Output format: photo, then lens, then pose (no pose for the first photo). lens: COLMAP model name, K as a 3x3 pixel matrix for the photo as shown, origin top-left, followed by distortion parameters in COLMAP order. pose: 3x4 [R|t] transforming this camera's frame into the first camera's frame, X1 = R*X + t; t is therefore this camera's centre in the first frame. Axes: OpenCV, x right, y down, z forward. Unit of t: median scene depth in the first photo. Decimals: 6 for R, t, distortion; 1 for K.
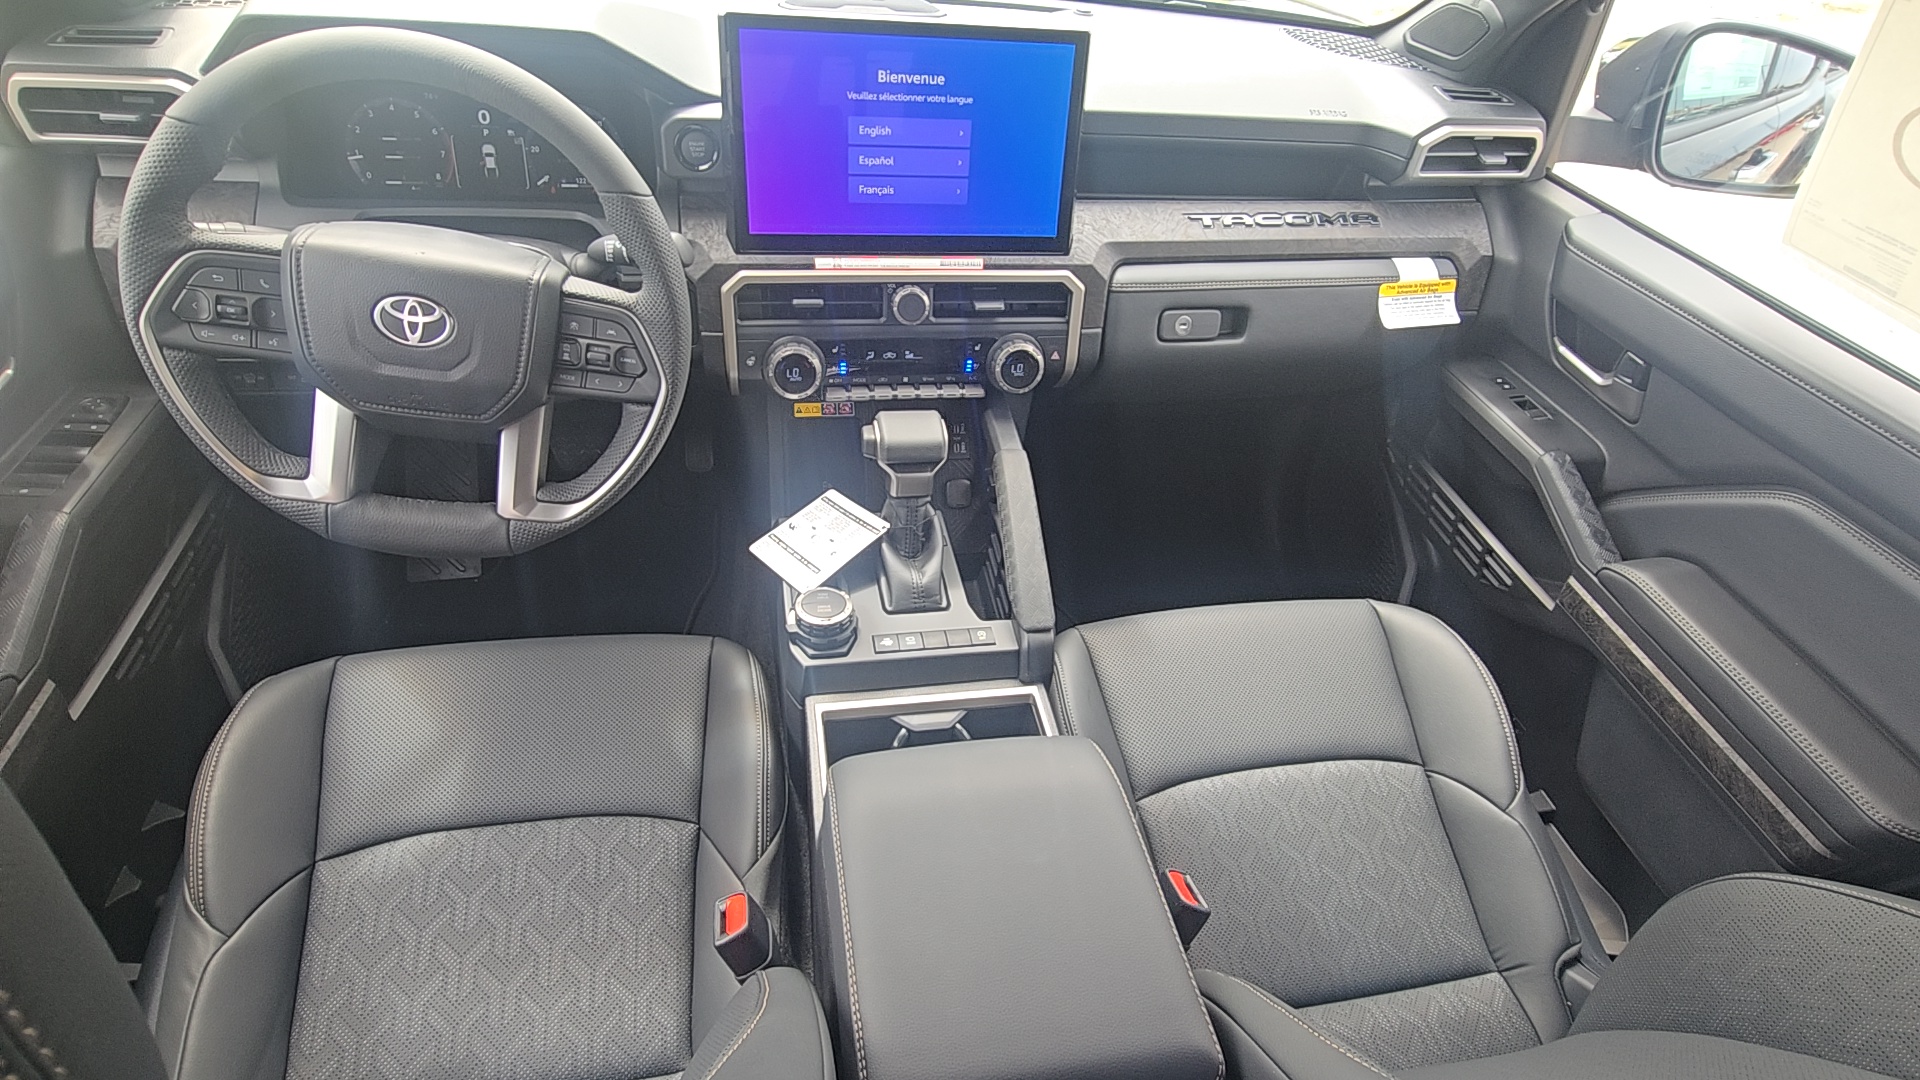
lens RADIAL K [[960.7, 0, 954.0], [0, 960.7, 537.8], [0, 0, 1]] dist [-0.001678, 0.001348]
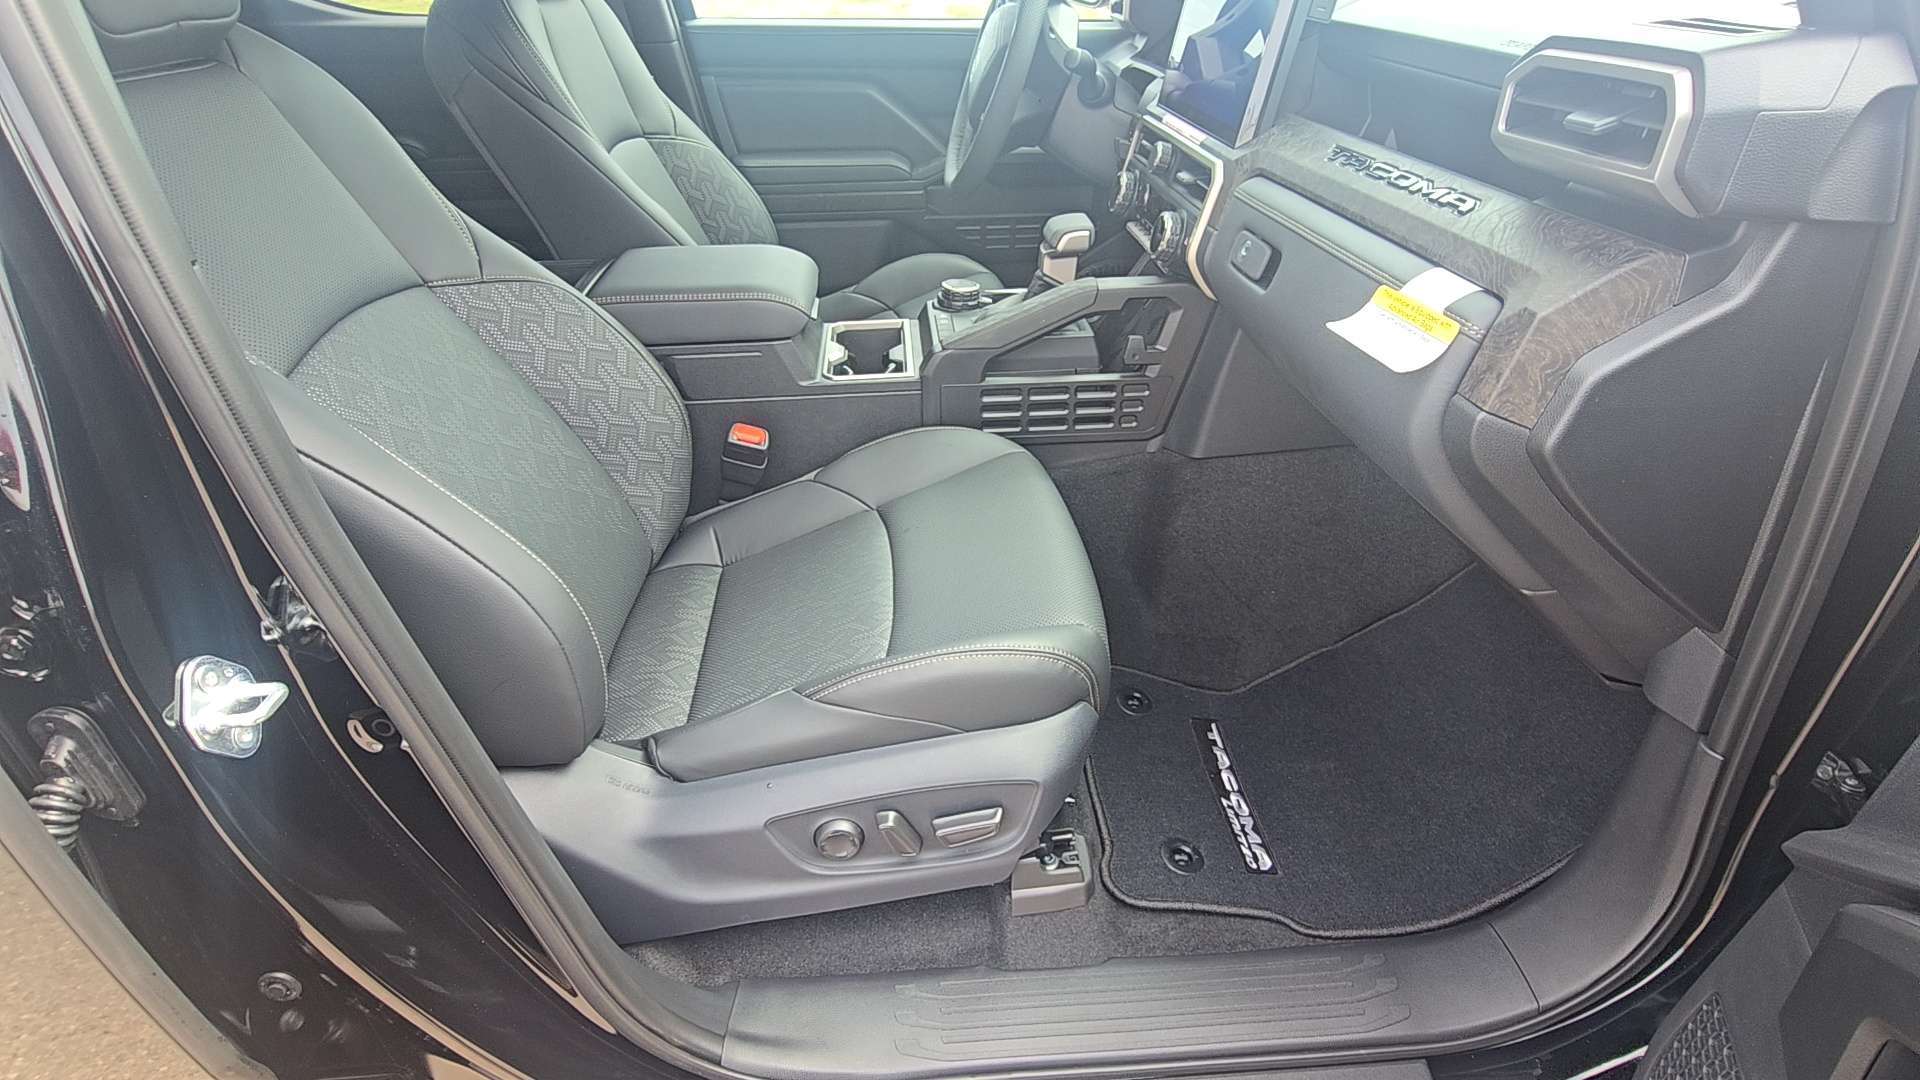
lens RADIAL K [[960.7, 0, 954.0], [0, 960.7, 537.8], [0, 0, 1]] dist [-0.001678, 0.001348]
pose [[-0.121913, 0.444061, -0.887664, 1.216720], [-0.637876, 0.650135, 0.412842, -0.254953], [0.760428, 0.616550, 0.203996, 0.814414]]
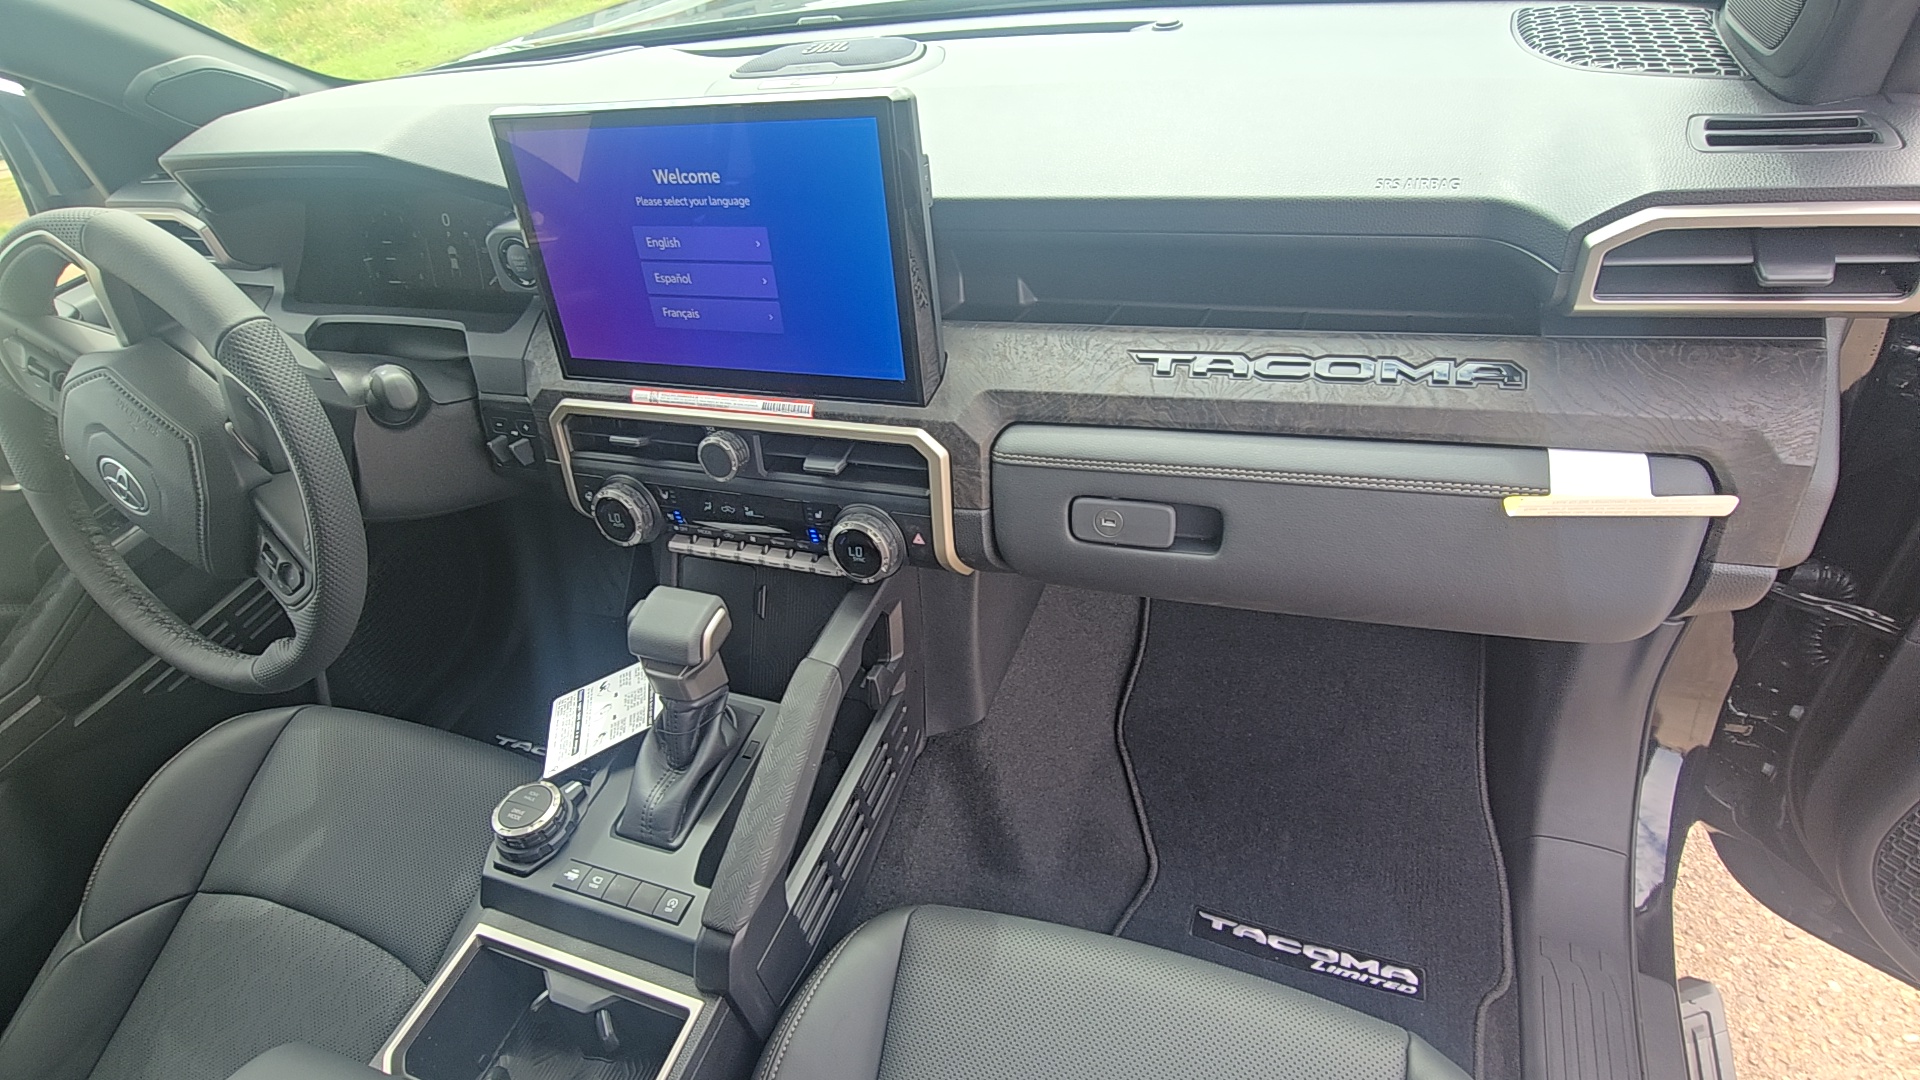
lens RADIAL K [[960.7, 0, 954.0], [0, 960.7, 537.8], [0, 0, 1]] dist [-0.001678, 0.001348]
pose [[0.828953, 0.170121, -0.532818, 0.518591], [-0.159670, 0.984957, 0.066069, -0.247868], [0.536043, 0.030307, 0.843646, 0.423281]]
